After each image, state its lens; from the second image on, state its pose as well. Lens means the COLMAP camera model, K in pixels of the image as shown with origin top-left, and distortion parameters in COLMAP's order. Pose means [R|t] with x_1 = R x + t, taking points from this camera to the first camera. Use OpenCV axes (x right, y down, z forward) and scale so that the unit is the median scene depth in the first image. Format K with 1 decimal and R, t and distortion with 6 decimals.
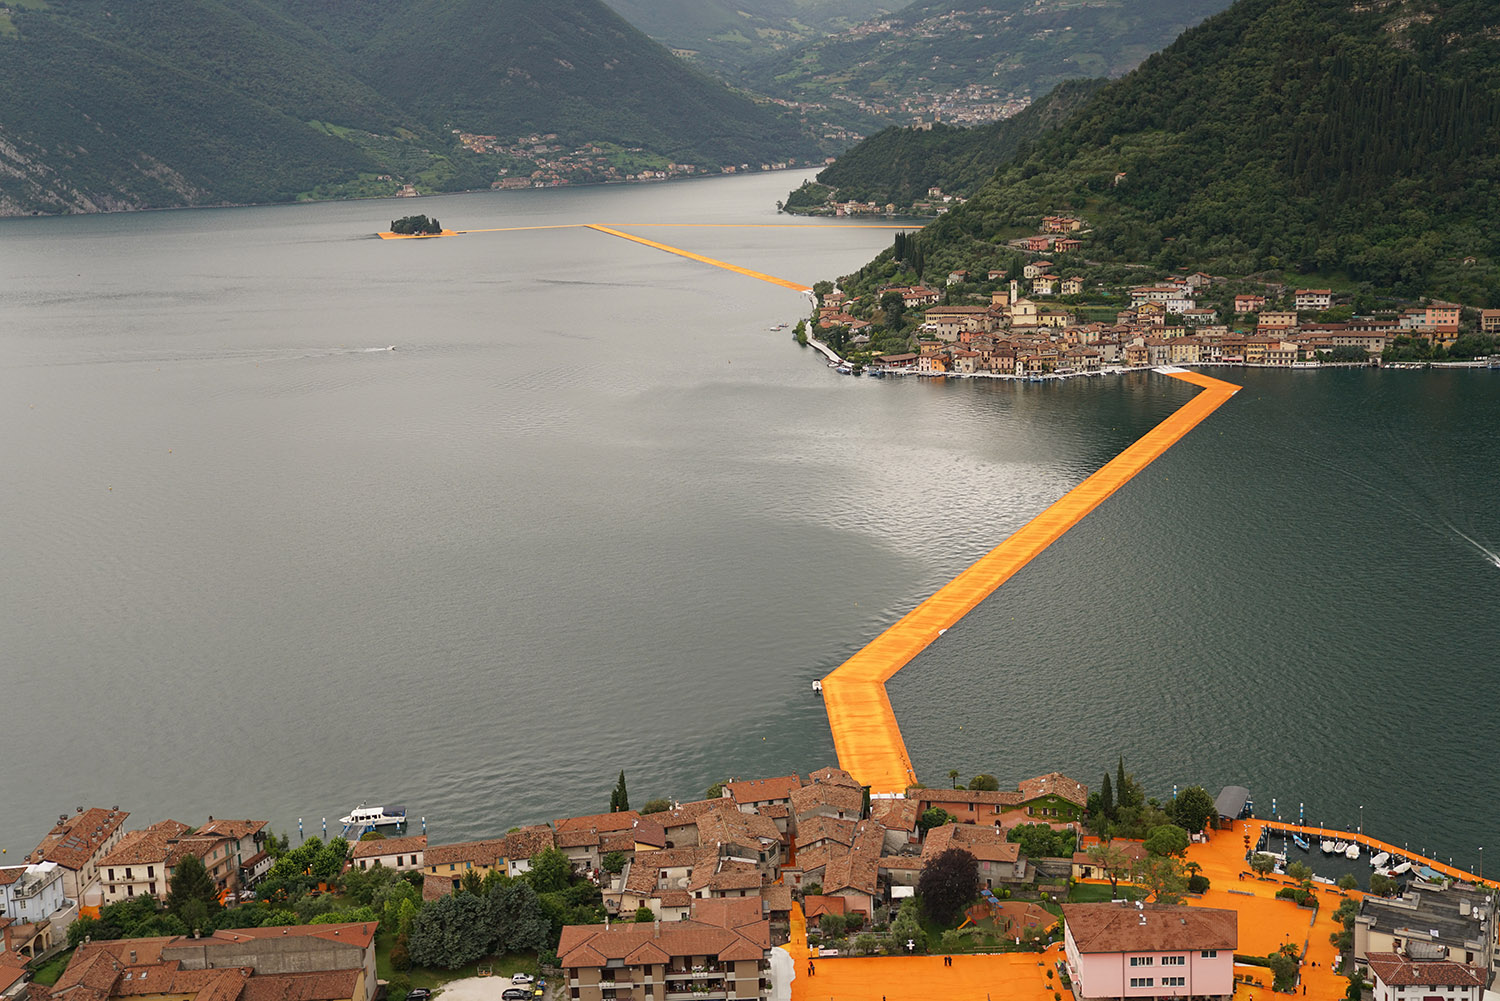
lens RADIAL K [[1736.0, 0, 750.0], [0, 1736.0, 500.5], [0, 0, 1]] dist [0.043112, 0.330196]
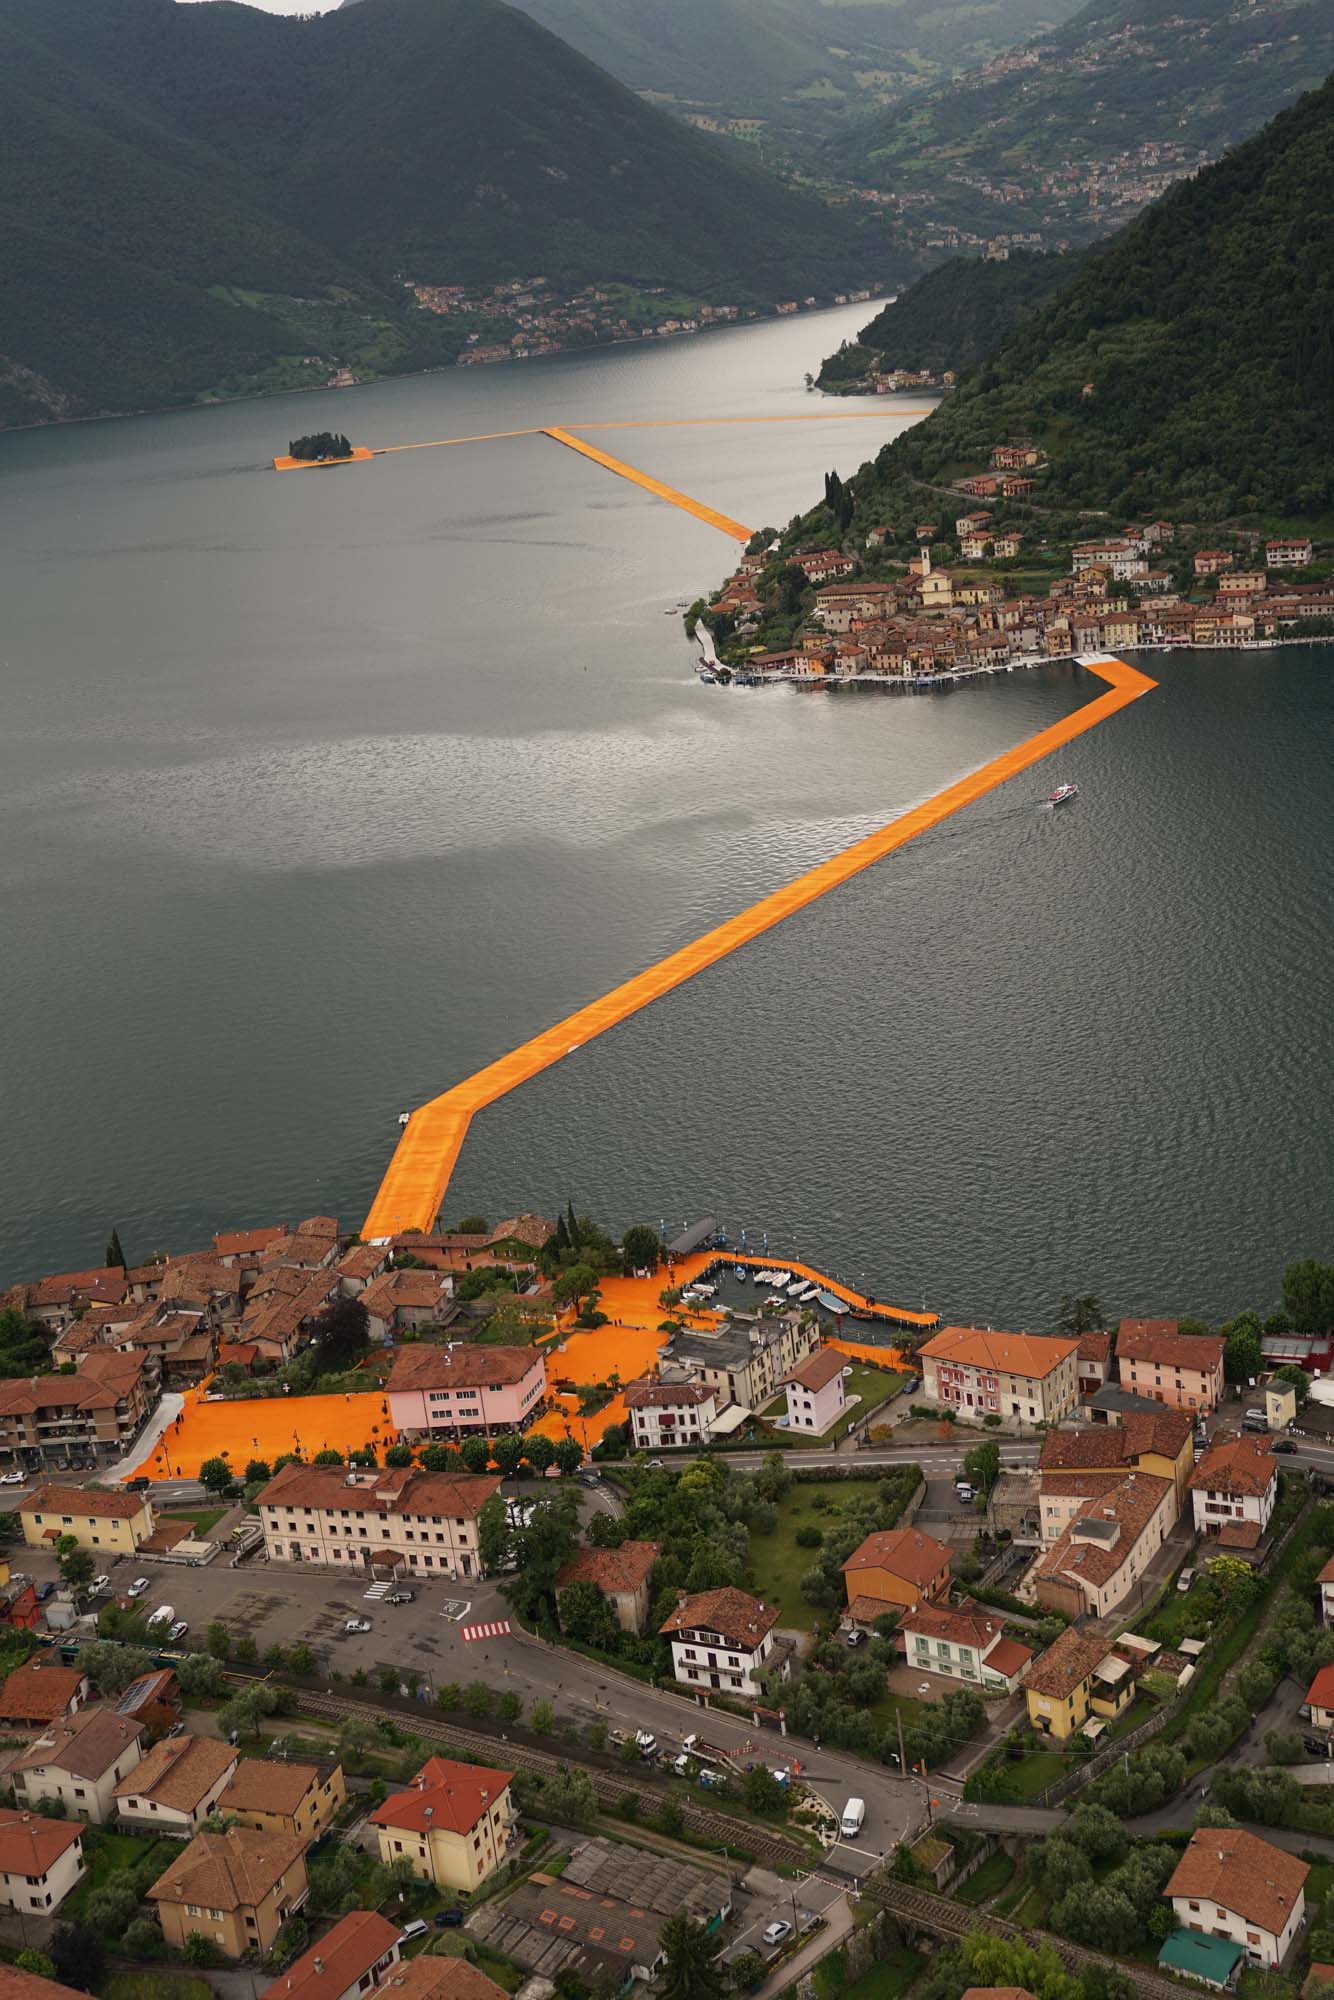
lens RADIAL K [[2416.0, 0, 667.0], [0, 2416.0, 1000.0], [0, 0, 1]] dist [0.067399, 0.354632]
pose [[0.993295, -0.042697, -0.107436, 0.128978], [0.053495, 0.993577, 0.099714, -0.033173], [0.102489, -0.104793, 0.989199, -0.120090]]
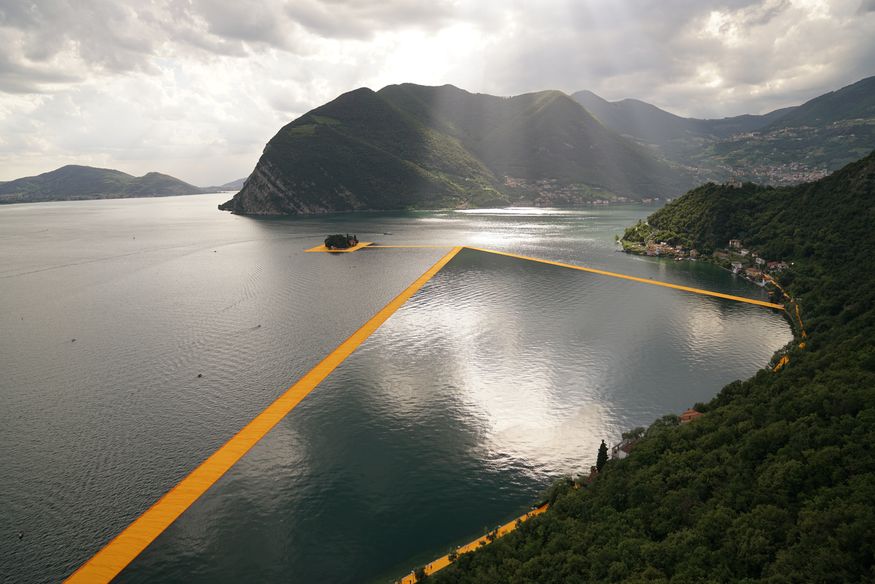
lens RADIAL K [[597.0, 0, 437.5], [0, 597.0, 292.0], [0, 0, 1]] dist [-0.125180, 0.089179]
pose [[0.910377, 0.101762, -0.401072, 0.176066], [-0.107531, 0.994168, 0.008165, -0.266969], [0.399564, 0.035695, 0.916010, 1.210645]]
